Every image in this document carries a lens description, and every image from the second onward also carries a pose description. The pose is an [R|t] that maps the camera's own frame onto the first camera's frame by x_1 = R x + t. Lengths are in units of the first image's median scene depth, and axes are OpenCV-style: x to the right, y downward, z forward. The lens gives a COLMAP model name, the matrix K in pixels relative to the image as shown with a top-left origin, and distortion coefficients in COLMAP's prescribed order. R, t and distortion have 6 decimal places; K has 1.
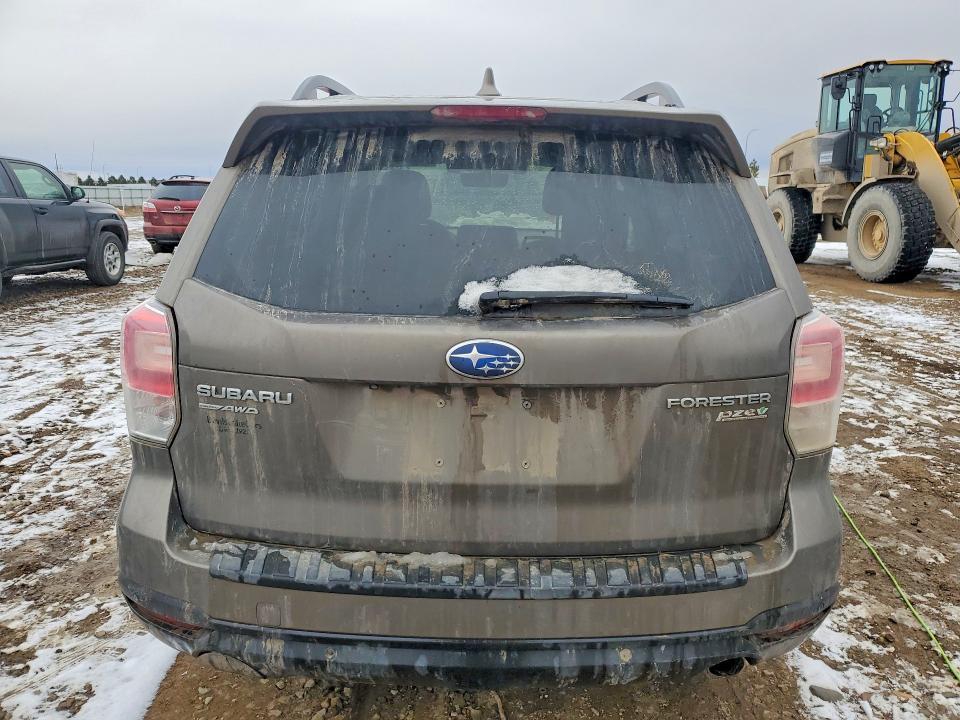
lens RADIAL K [[745.4, 0, 484.8], [0, 745.4, 357.5], [0, 0, 1]] dist [0.022812, 0.000247]
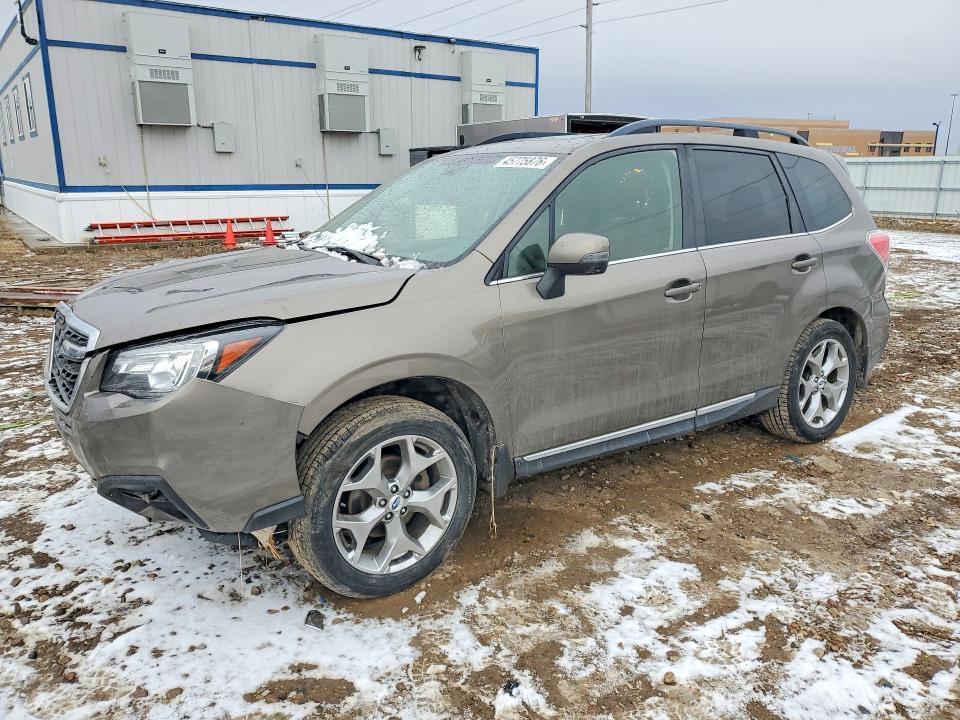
lens RADIAL K [[747.5, 0, 479.3], [0, 747.5, 355.5], [0, 0, 1]] dist [0.007941, 0.017259]
pose [[-0.582381, -0.195284, 0.789112, -0.752113], [0.179896, 0.915689, 0.359375, -0.365374], [-0.792761, 0.351251, -0.498149, 1.499395]]
